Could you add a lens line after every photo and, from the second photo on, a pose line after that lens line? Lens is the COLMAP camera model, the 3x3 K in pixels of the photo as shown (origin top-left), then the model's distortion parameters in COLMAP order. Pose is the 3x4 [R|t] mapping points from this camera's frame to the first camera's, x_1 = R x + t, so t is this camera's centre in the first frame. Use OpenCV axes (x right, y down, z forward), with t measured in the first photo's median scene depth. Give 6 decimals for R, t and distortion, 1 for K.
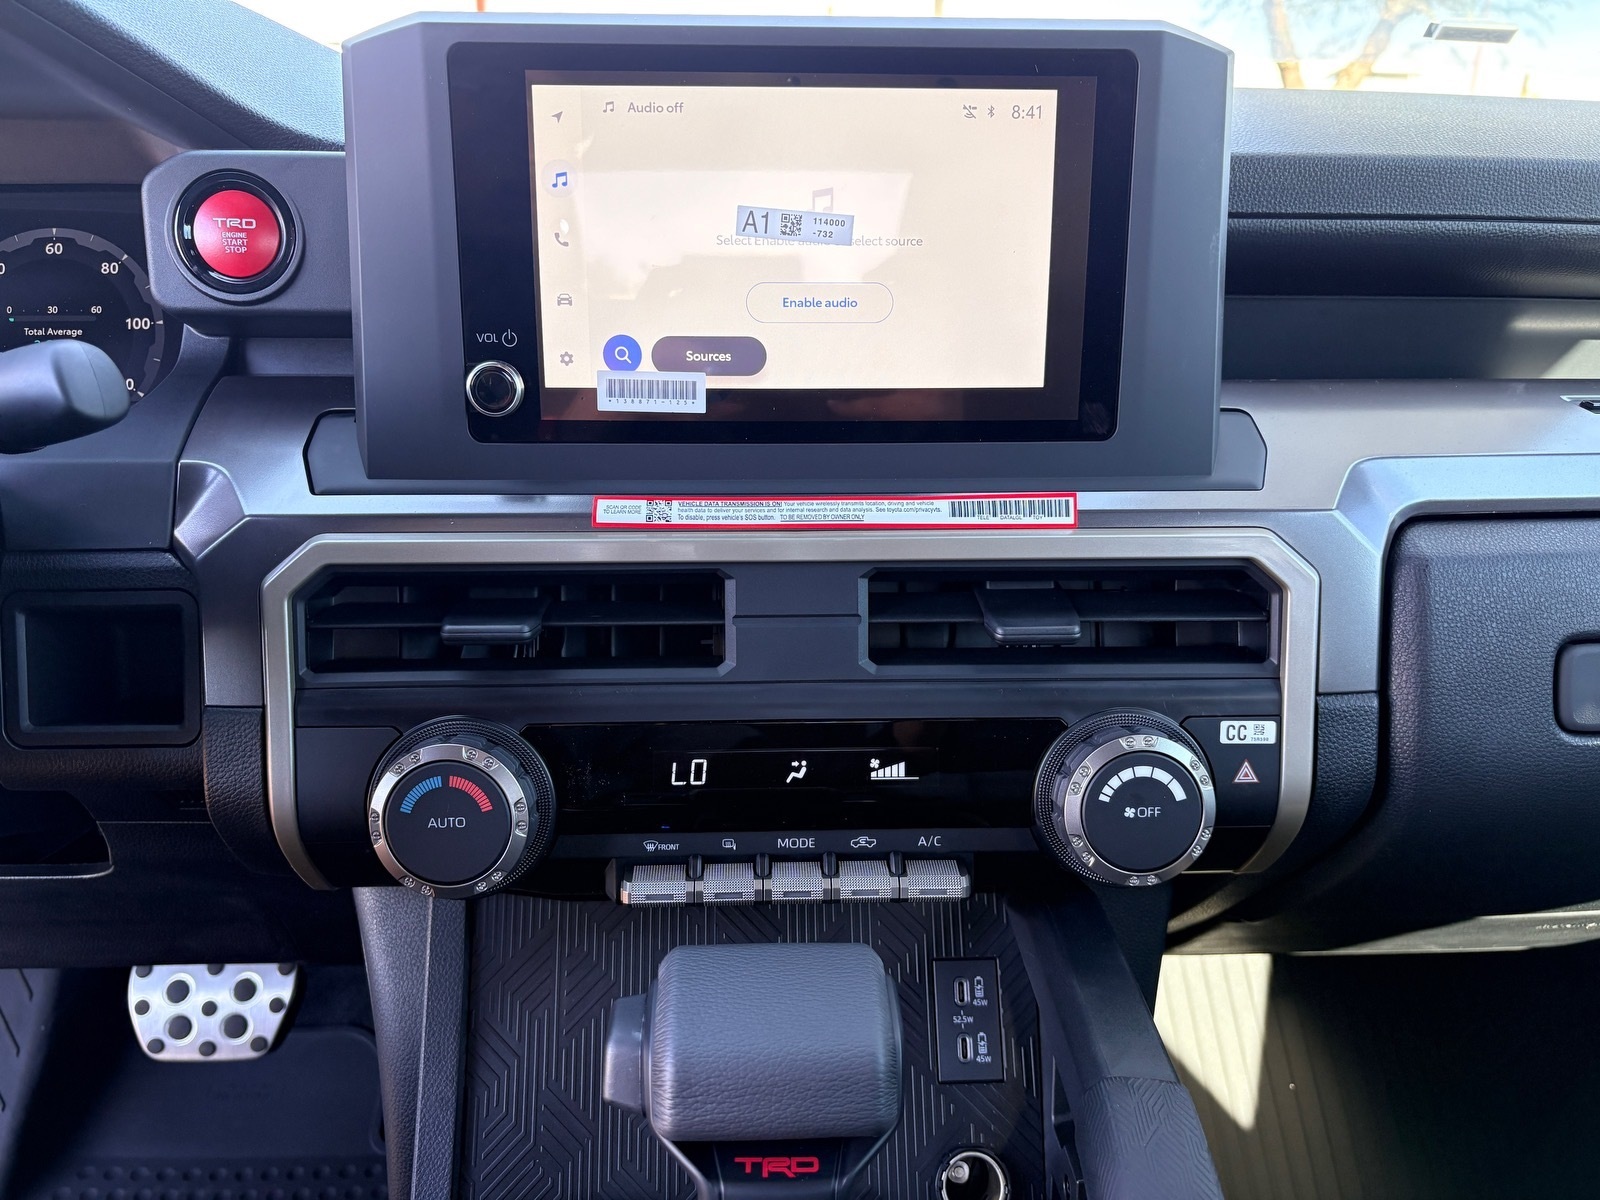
lens RADIAL K [[1232.1, 0, 798.4], [0, 1232.1, 598.3], [0, 0, 1]] dist [0.041472, -0.059137]
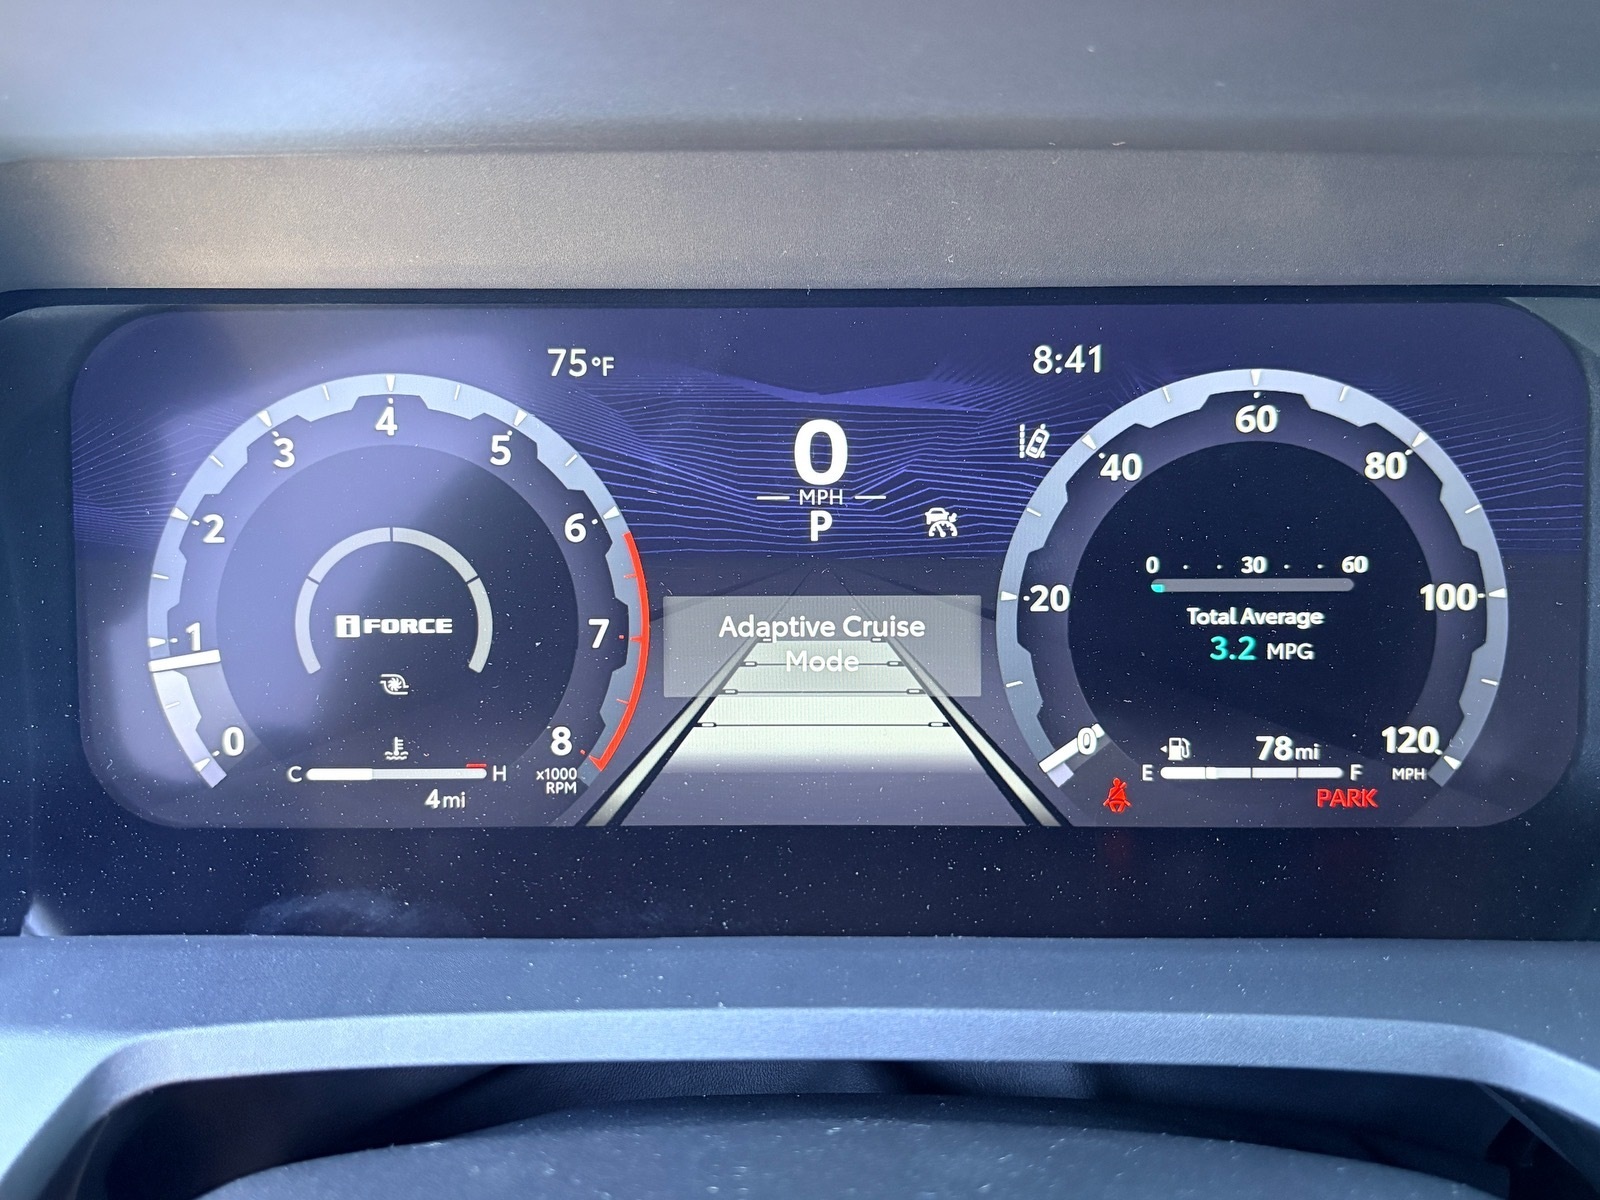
lens RADIAL K [[1460.3, 0, 793.8], [0, 1460.3, 606.2], [0, 0, 1]] dist [0.000652, 0.000000]
pose [[0.998755, 0.010793, -0.048701, -0.925752], [-0.006654, 0.996411, 0.084380, -0.327269], [0.049437, -0.083951, 0.995243, 0.614911]]
